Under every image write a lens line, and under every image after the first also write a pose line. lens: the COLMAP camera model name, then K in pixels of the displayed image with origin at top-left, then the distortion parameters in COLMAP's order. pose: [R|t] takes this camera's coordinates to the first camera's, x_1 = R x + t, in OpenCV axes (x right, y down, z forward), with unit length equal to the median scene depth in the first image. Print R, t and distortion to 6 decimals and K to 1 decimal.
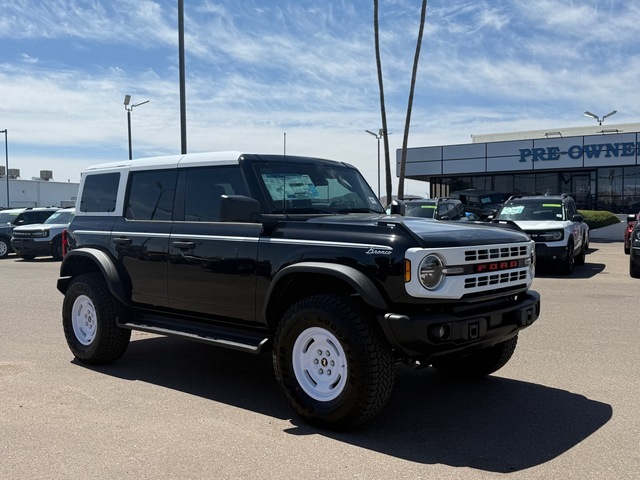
lens RADIAL K [[671.1, 0, 320.0], [0, 671.1, 240.0], [0, 0, 1]] dist [0.049741, -0.028251]
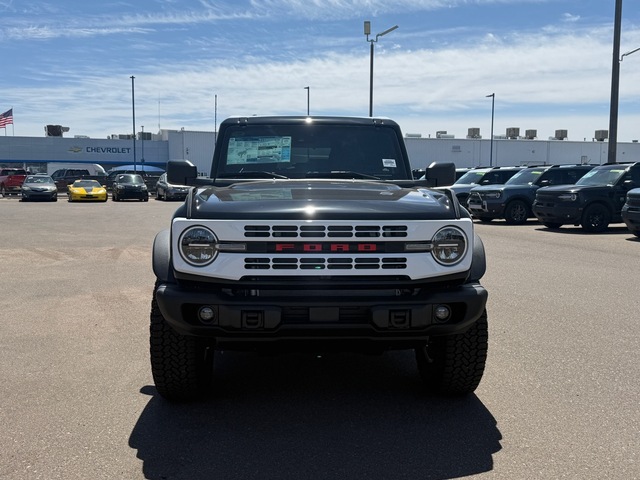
lens RADIAL K [[671.1, 0, 320.0], [0, 671.1, 240.0], [0, 0, 1]] dist [0.049741, -0.028251]
pose [[0.724338, 0.077596, -0.685064, 0.131142], [-0.036179, 0.996555, 0.074625, -0.004833], [0.688495, -0.029269, 0.724650, 0.067615]]
